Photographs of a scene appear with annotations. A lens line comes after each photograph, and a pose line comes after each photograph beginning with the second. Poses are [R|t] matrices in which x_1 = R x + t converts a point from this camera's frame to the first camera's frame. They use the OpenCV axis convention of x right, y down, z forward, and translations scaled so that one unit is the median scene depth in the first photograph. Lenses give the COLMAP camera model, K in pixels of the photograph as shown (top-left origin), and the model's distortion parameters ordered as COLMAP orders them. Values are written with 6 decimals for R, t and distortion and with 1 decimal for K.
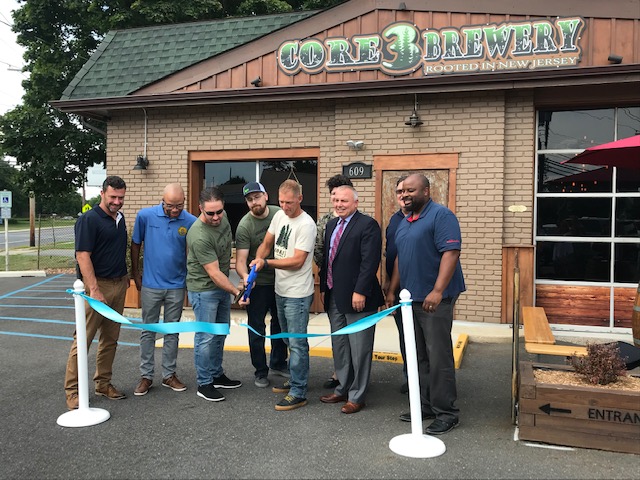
lens RADIAL K [[614.2, 0, 320.0], [0, 614.2, 240.0], [0, 0, 1]] dist [0.001700, 0.001038]
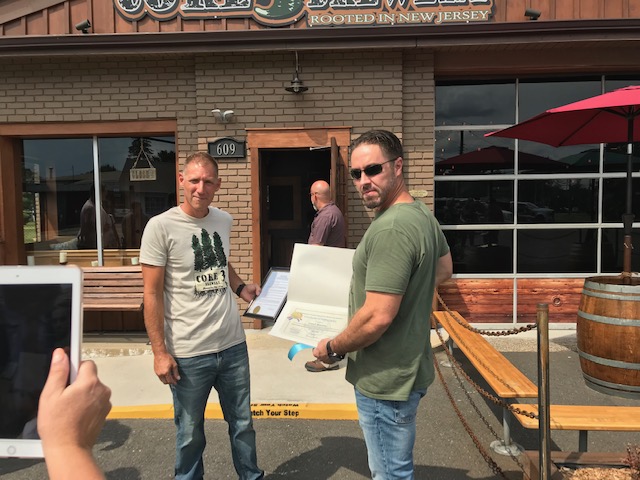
lens RADIAL K [[595.5, 0, 320.0], [0, 595.5, 240.0], [0, 0, 1]] dist [0.027133, 0.002557]
pose [[0.974348, -0.033508, 0.222538, 0.003092], [0.027276, 0.999147, 0.031020, -0.016783], [-0.223387, -0.024154, 0.974430, 0.228707]]
